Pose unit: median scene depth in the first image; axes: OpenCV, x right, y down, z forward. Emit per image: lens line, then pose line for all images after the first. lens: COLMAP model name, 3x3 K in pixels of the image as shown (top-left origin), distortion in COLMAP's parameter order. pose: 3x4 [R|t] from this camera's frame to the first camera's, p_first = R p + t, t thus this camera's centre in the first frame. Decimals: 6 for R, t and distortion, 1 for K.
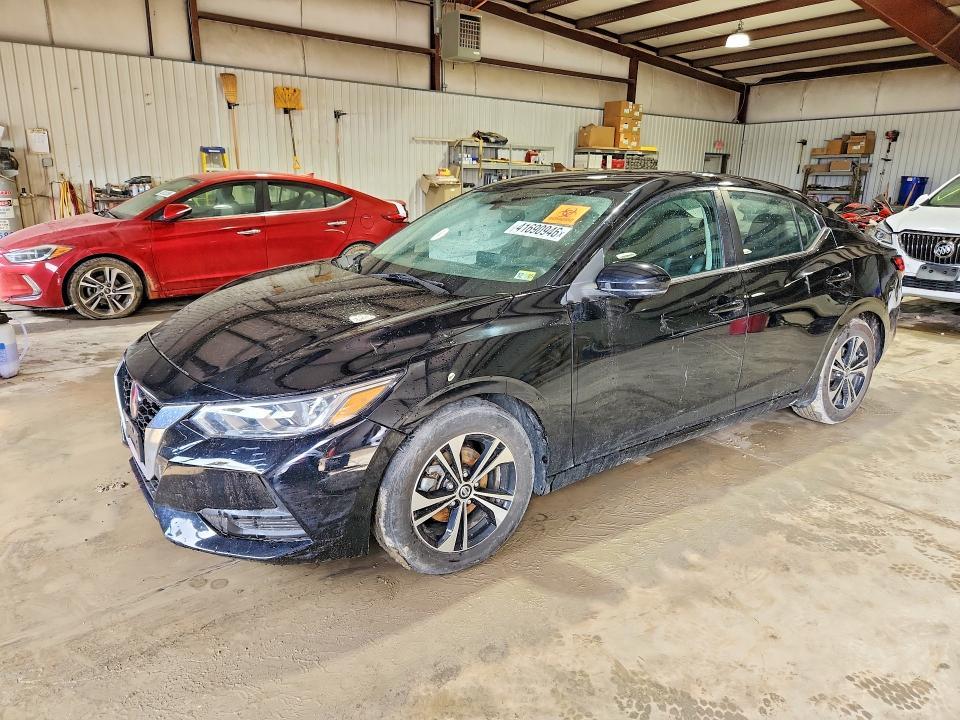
lens RADIAL K [[674.2, 0, 473.4], [0, 674.2, 361.2], [0, 0, 1]] dist [0.079458, -0.073384]
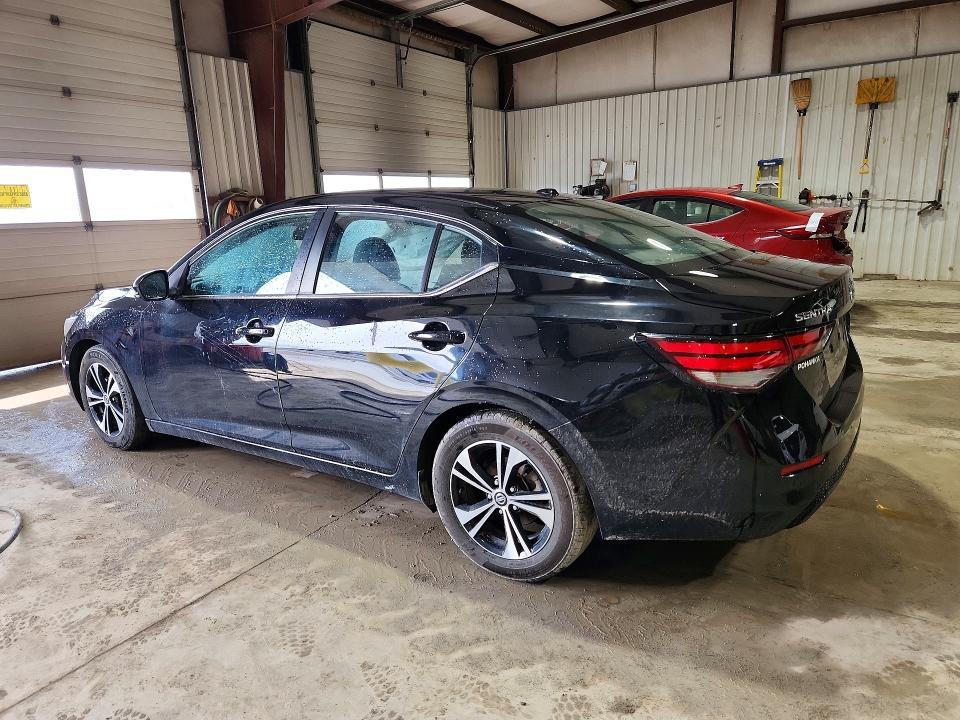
lens RADIAL K [[674.2, 0, 473.4], [0, 674.2, 361.2], [0, 0, 1]] dist [0.079458, -0.073384]
pose [[0.304652, 0.188980, -0.933528, 0.486755], [-0.202029, 0.970638, 0.130561, -0.079570], [0.930791, 0.148824, 0.333886, 0.341061]]
